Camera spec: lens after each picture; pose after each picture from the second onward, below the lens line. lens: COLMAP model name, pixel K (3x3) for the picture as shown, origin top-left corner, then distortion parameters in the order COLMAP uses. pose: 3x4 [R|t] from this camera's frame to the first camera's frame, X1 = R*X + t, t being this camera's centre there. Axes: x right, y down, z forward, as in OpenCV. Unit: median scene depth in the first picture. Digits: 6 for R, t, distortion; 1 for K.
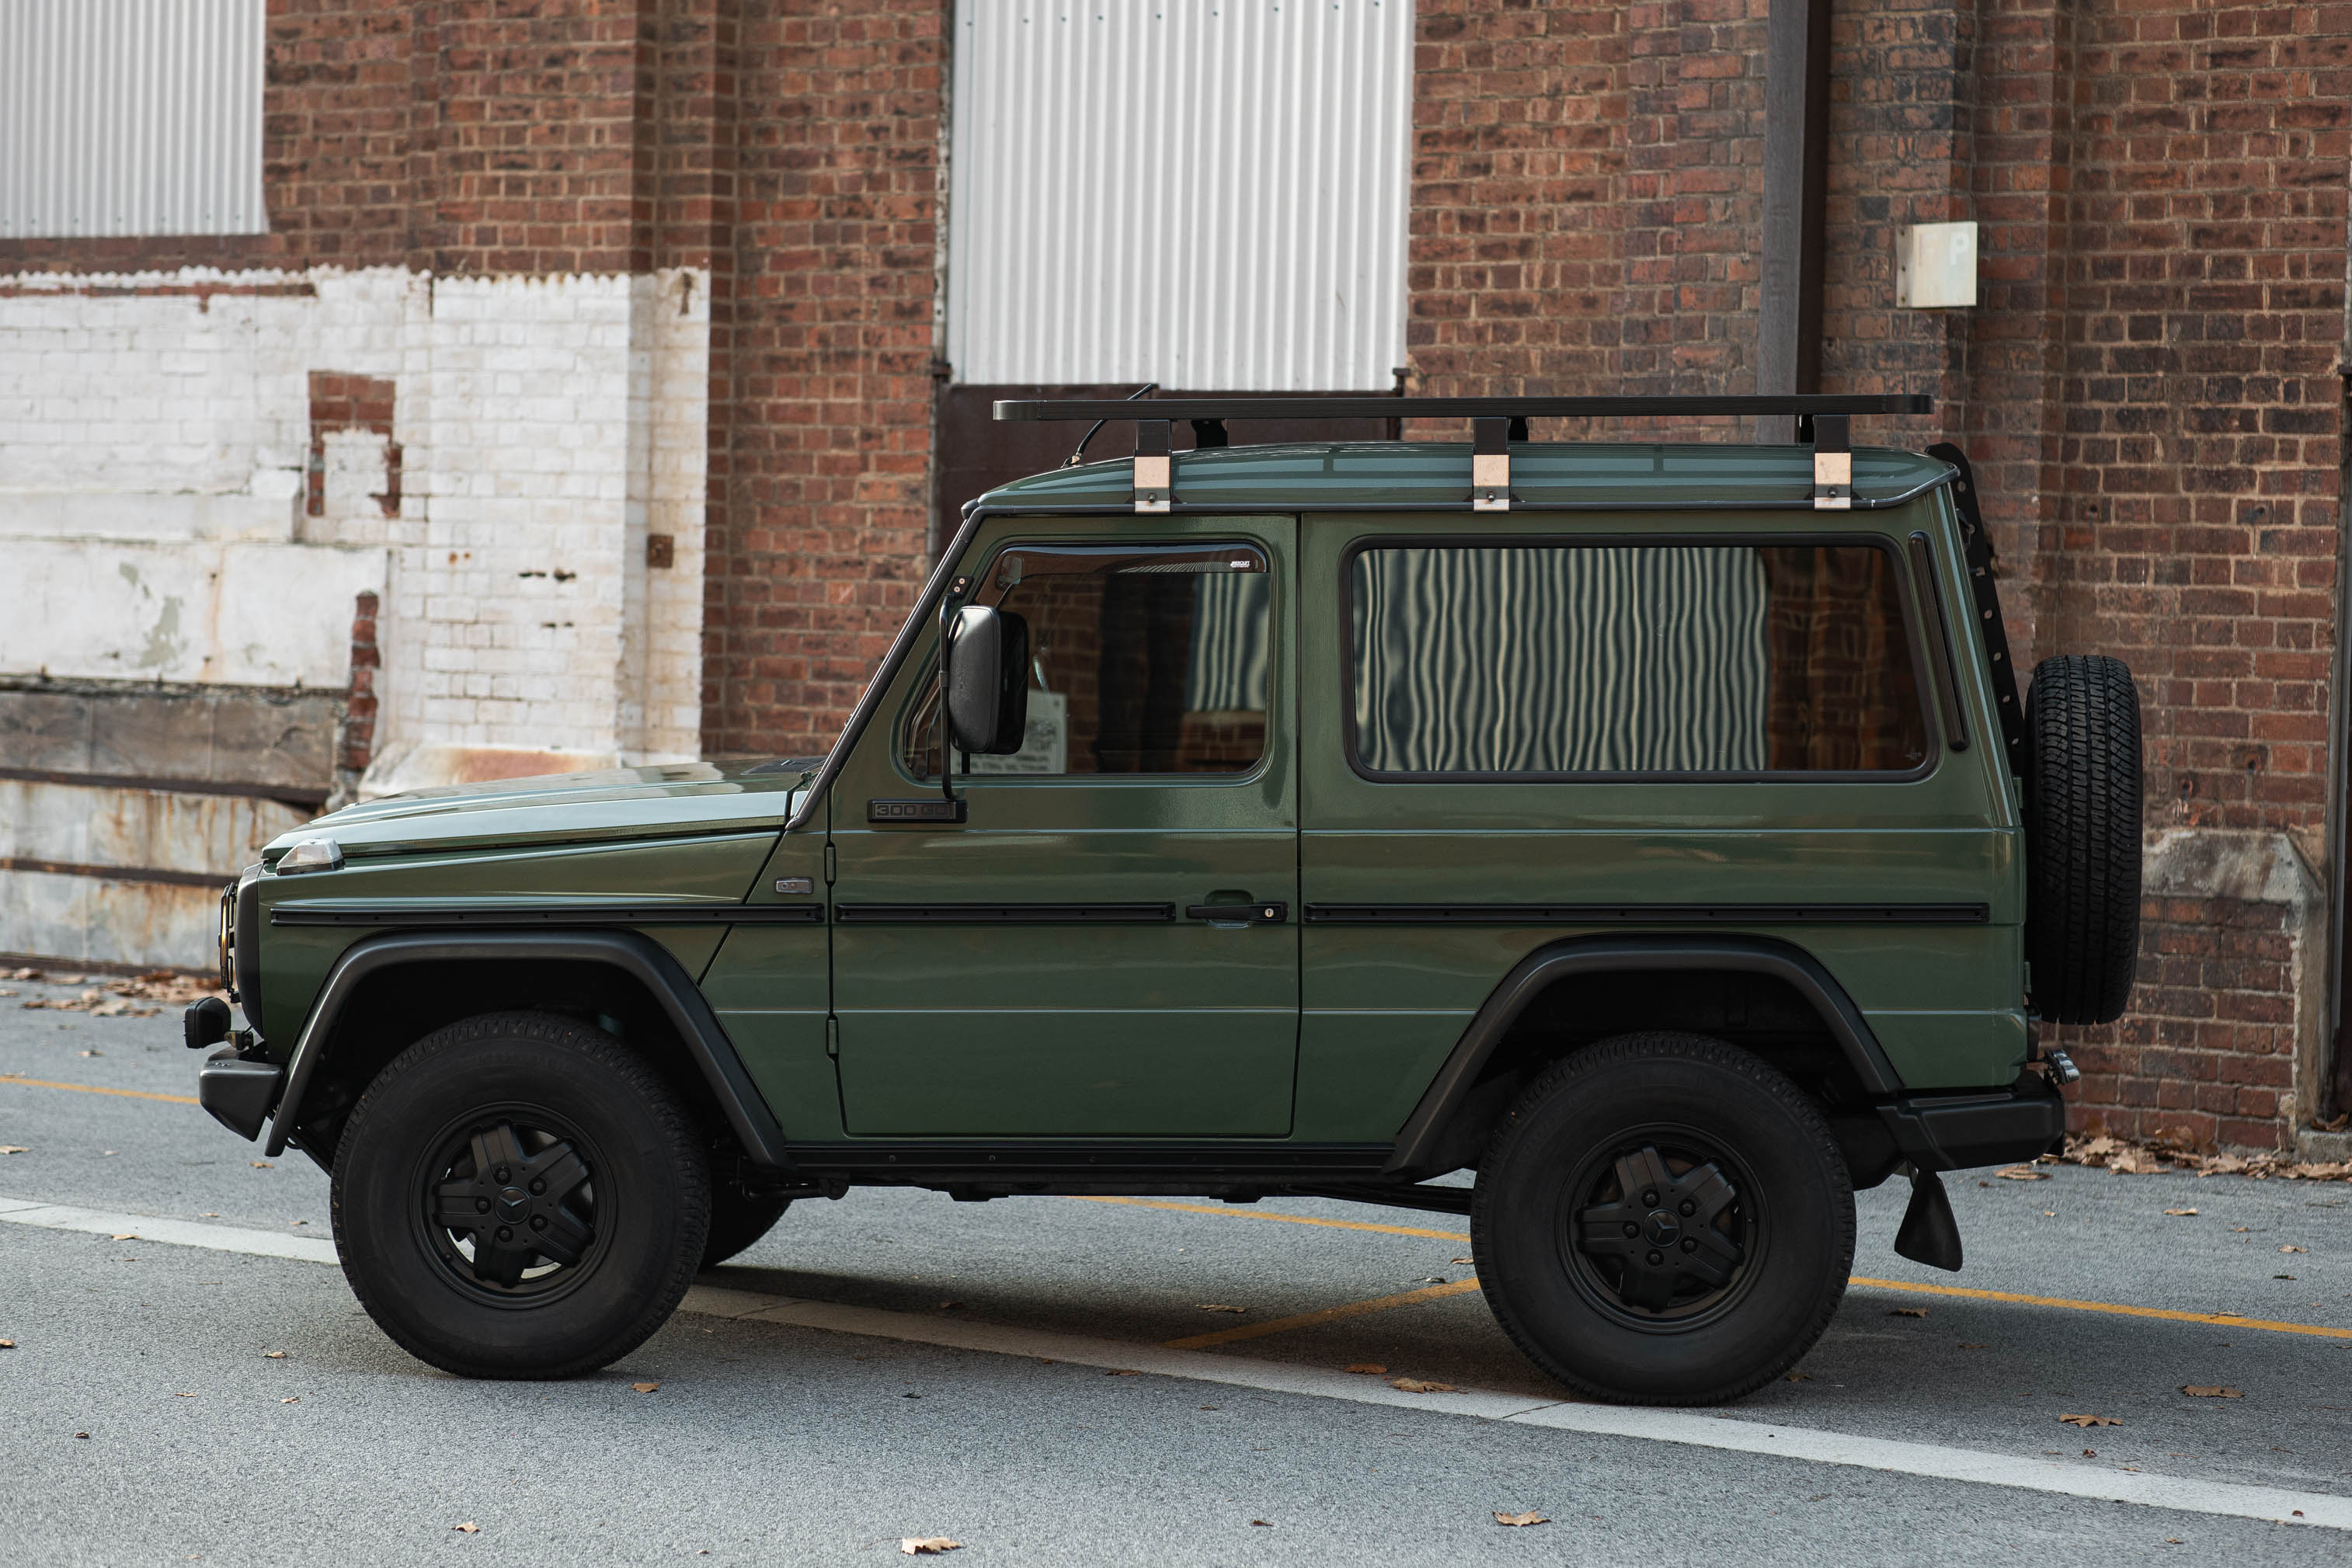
lens RADIAL K [[5486.6, 0, 1181.4], [0, 5486.6, 824.1], [0, 0, 1]] dist [-0.010150, 0.529940]
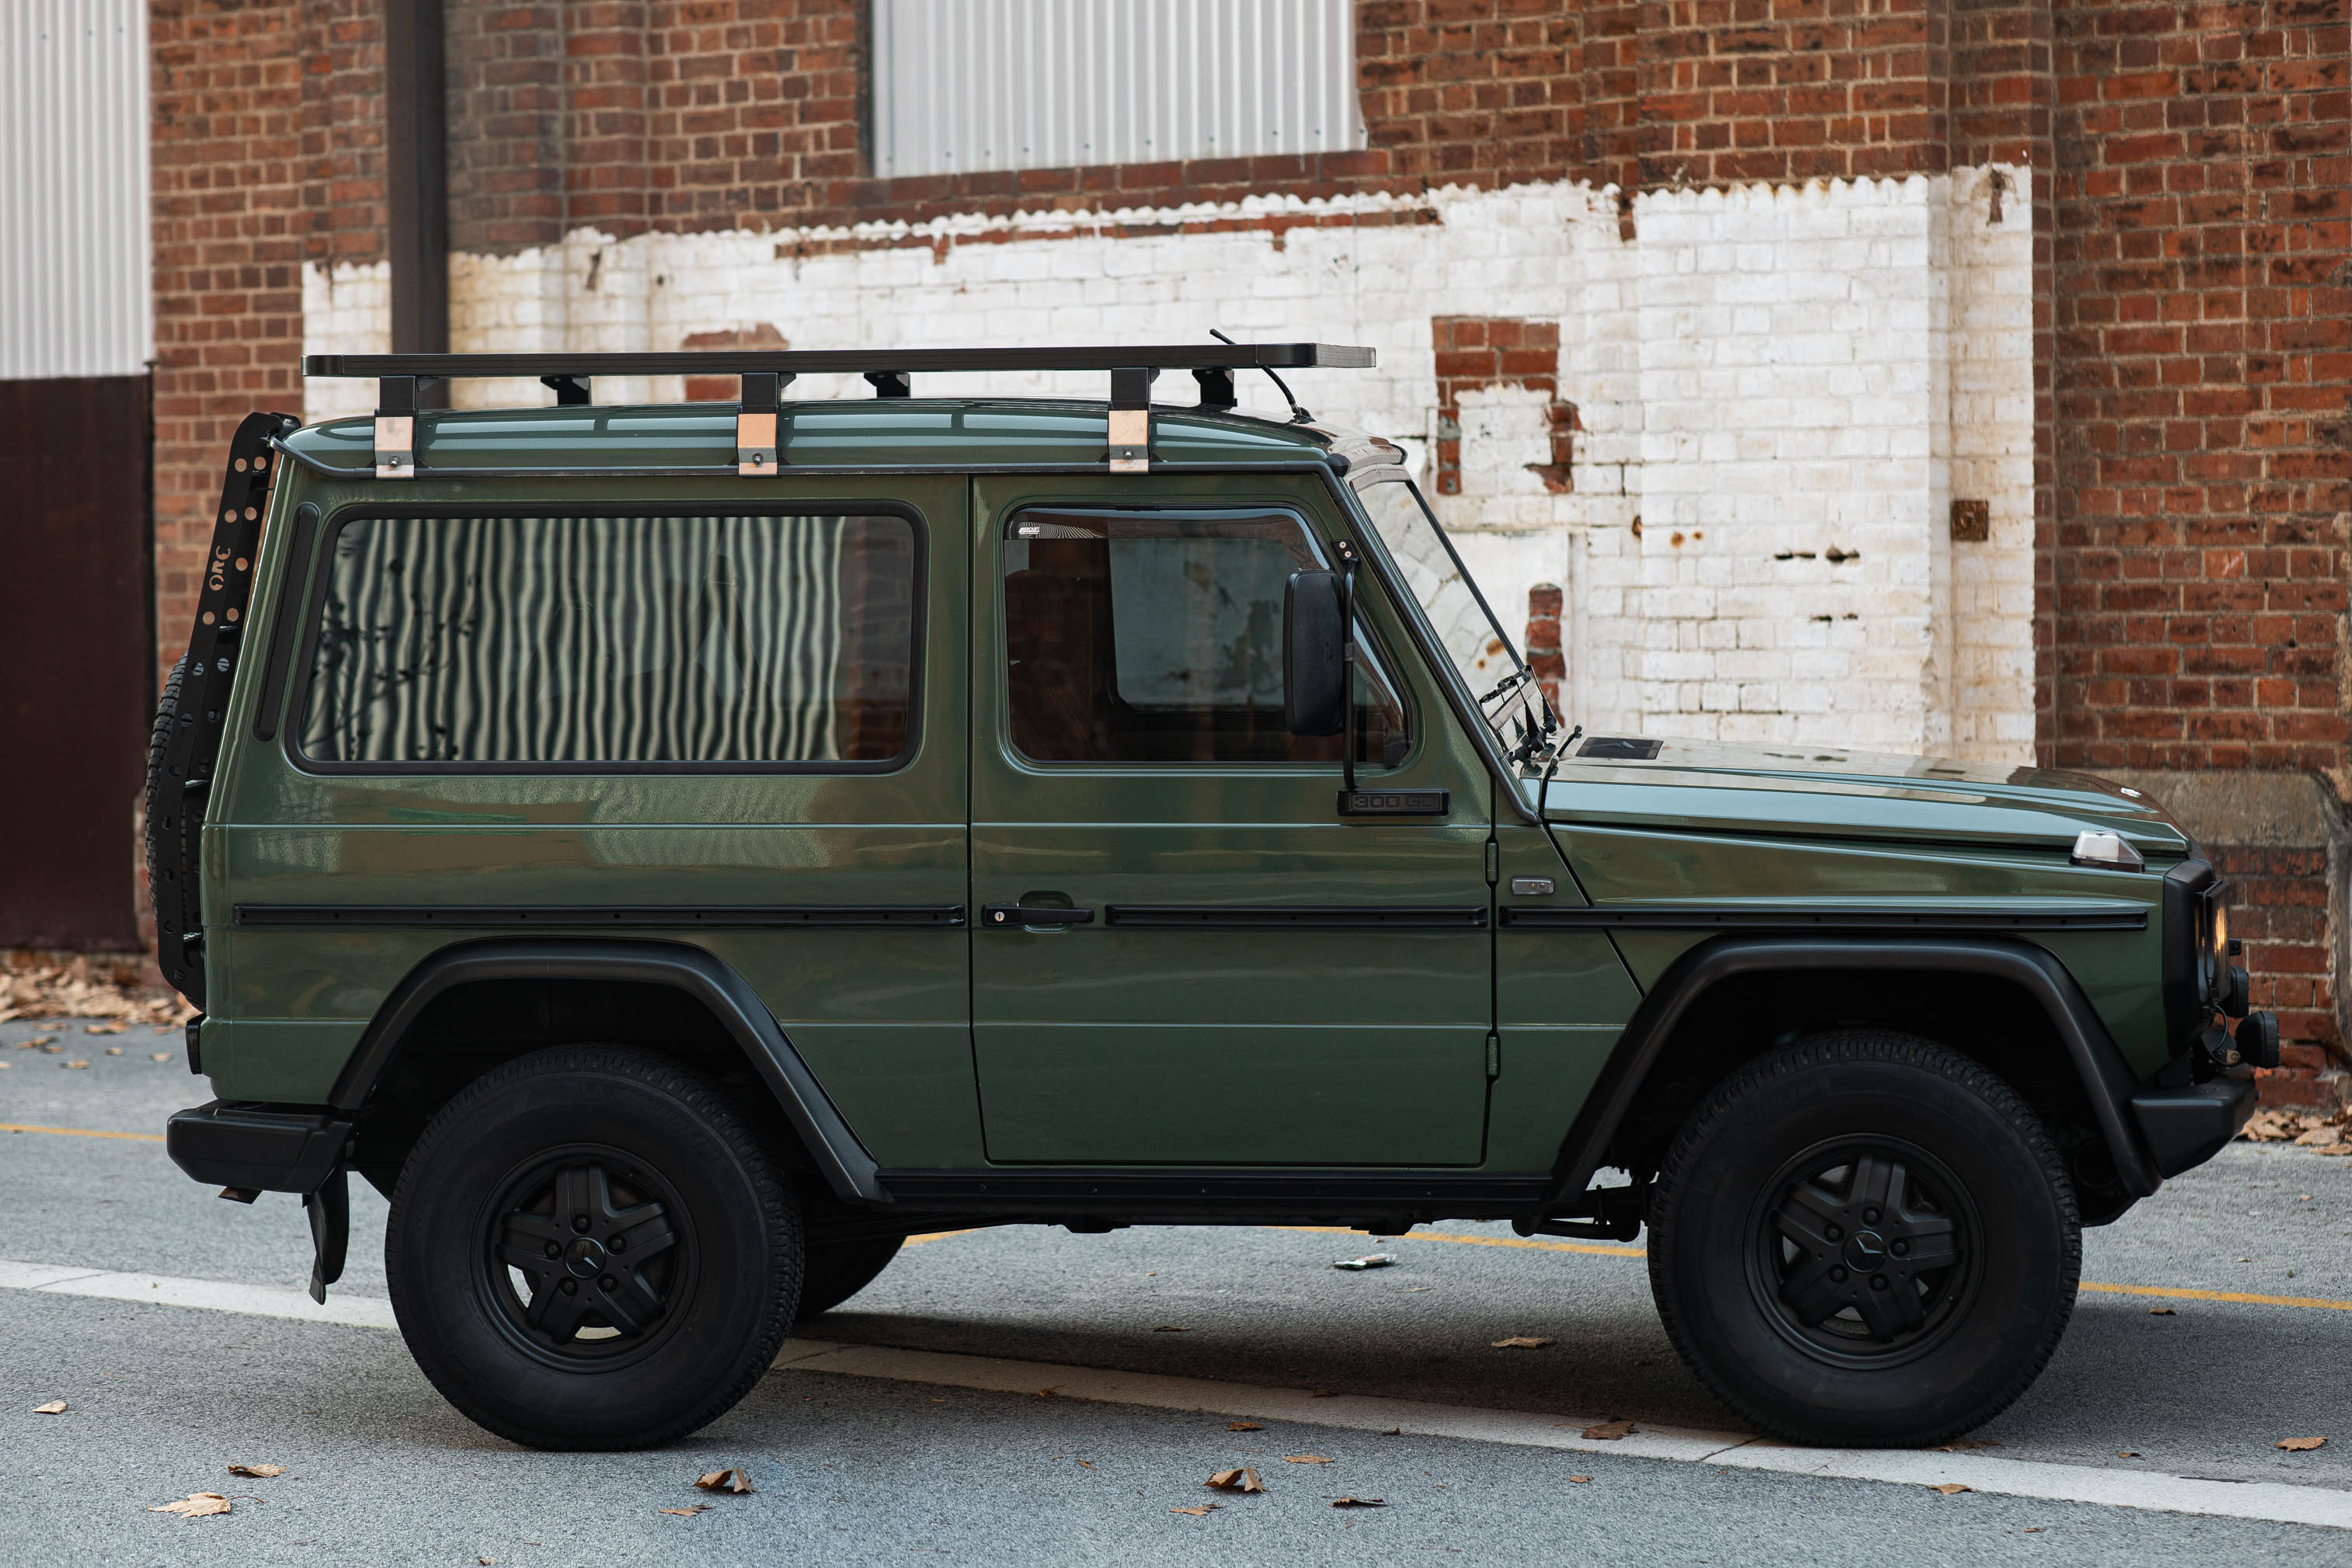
lens RADIAL K [[5882.7, 0, 1176.0], [0, 5882.7, 784.0], [0, 0, 1]] dist [0.115141, -0.232174]
pose [[0.999233, -0.035728, -0.016051, -0.196074], [0.035618, 0.999341, -0.007060, -0.009316], [0.016292, 0.006482, 0.999846, 0.138062]]
